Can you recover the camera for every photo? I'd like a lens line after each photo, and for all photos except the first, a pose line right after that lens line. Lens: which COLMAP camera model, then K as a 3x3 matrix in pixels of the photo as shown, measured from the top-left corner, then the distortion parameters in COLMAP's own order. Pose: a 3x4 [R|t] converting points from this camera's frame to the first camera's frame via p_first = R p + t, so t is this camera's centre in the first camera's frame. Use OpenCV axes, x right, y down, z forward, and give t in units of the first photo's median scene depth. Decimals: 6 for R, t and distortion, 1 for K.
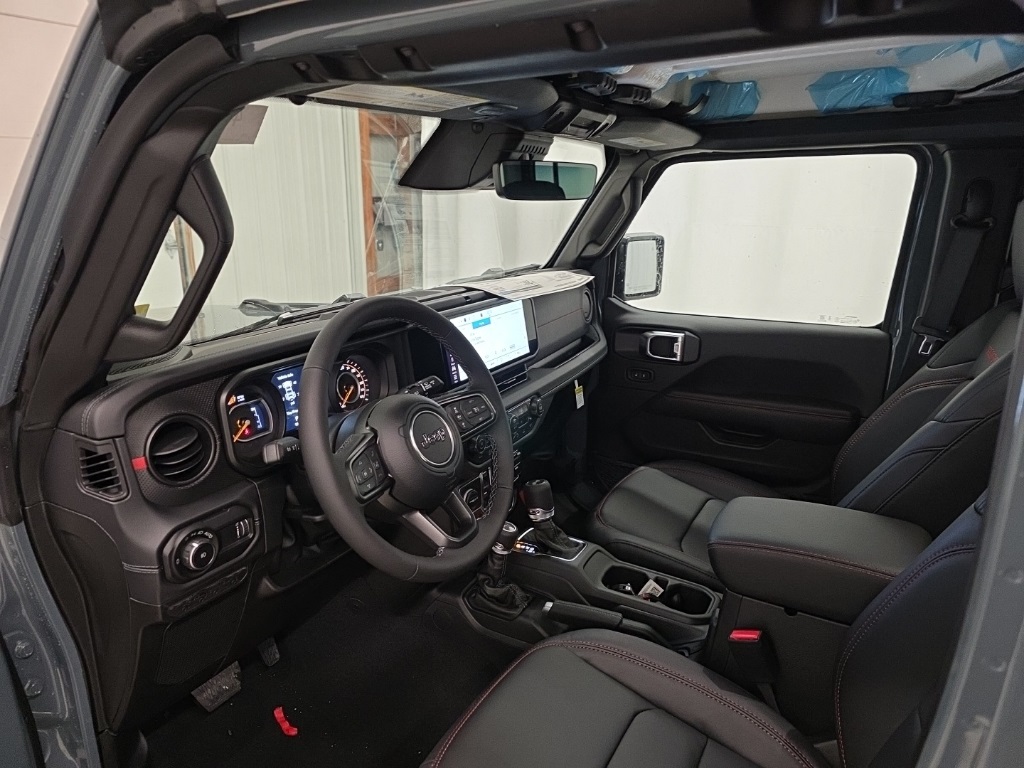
lens RADIAL K [[671.9, 0, 500.5], [0, 671.9, 379.2], [0, 0, 1]] dist [0.051362, -0.053814]
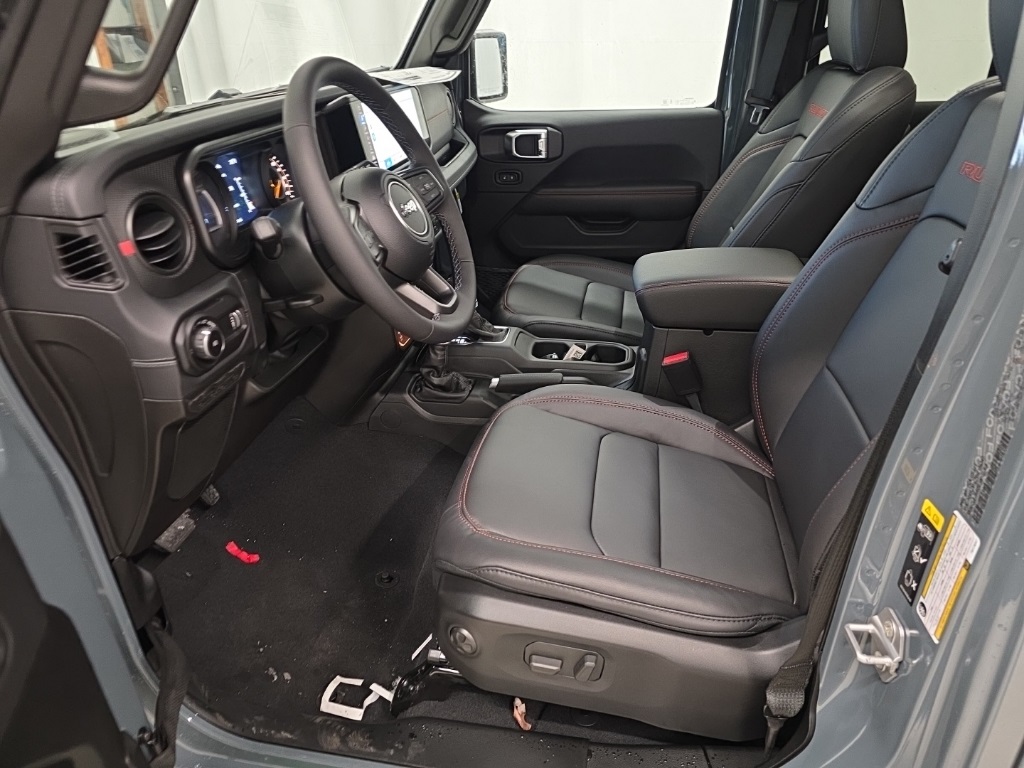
lens RADIAL K [[682.0, 0, 499.1], [0, 682.0, 384.3], [0, 0, 1]] dist [0.050040, -0.067027]
pose [[0.936754, -0.180802, 0.299672, -0.251974], [0.118894, 0.969703, 0.213400, 0.109022], [-0.329176, -0.164274, 0.929869, -0.017235]]
